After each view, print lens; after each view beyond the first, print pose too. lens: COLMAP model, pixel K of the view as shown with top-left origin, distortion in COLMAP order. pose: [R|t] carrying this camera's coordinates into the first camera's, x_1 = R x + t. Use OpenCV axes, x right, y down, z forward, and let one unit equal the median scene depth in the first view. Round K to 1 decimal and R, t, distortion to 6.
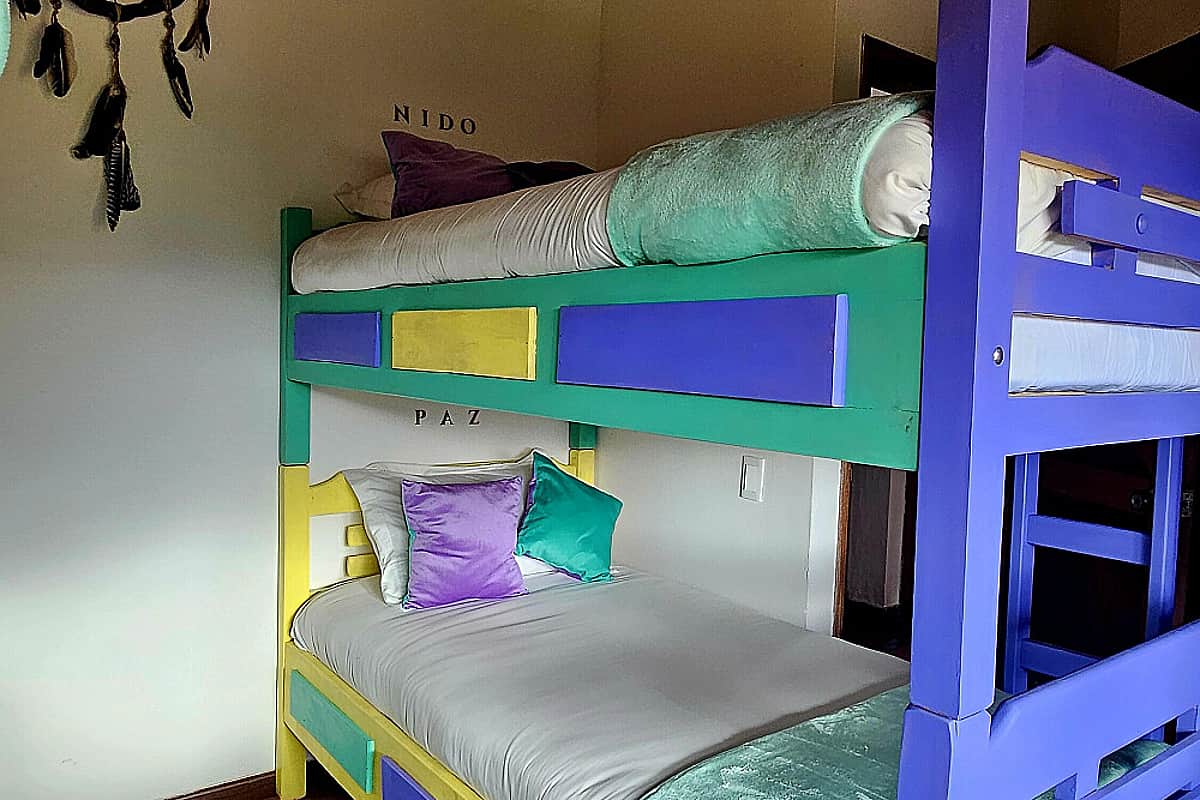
lens RADIAL K [[859.4, 0, 600.0], [0, 859.4, 400.0], [0, 0, 1]] dist [0.002701, -0.005543]
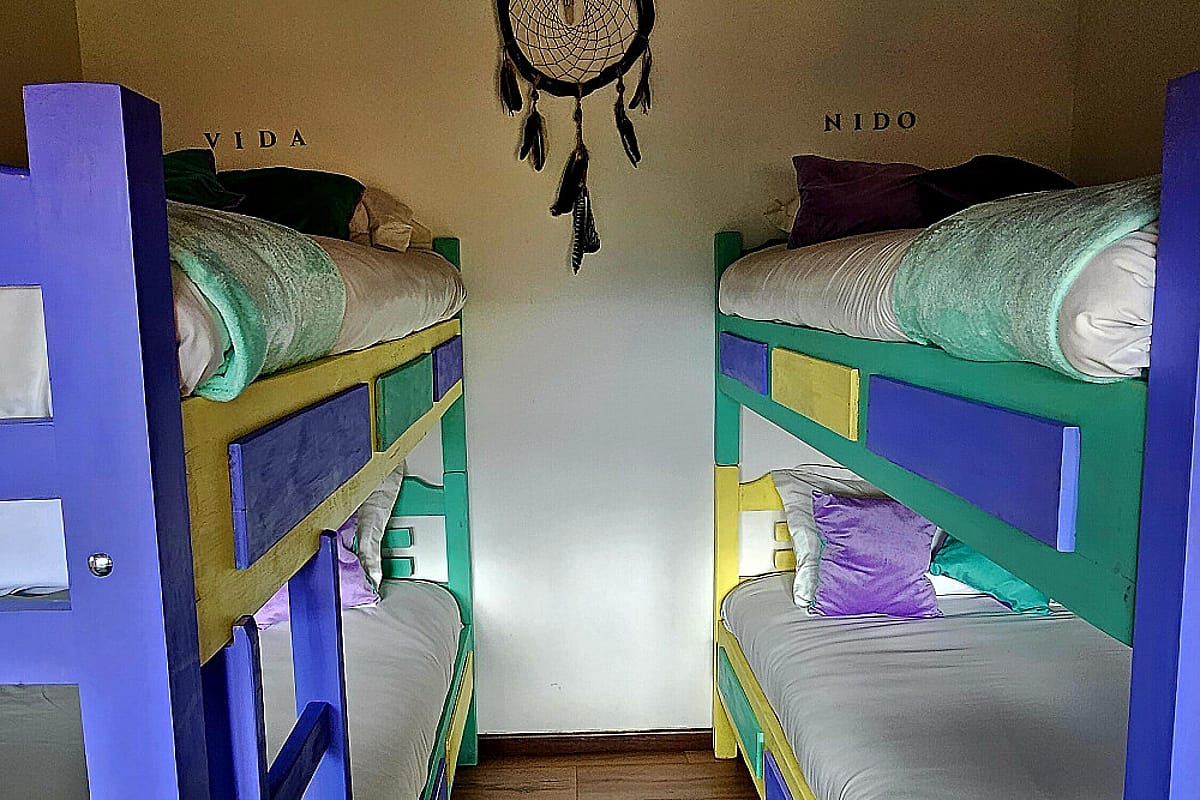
lens RADIAL K [[859.4, 0, 600.0], [0, 859.4, 400.0], [0, 0, 1]] dist [0.002701, -0.005543]
pose [[0.819489, 0.032283, -0.572185, 0.159455], [0.002747, 0.998179, 0.060253, -0.083737], [0.573088, -0.050949, 0.817909, 0.003649]]
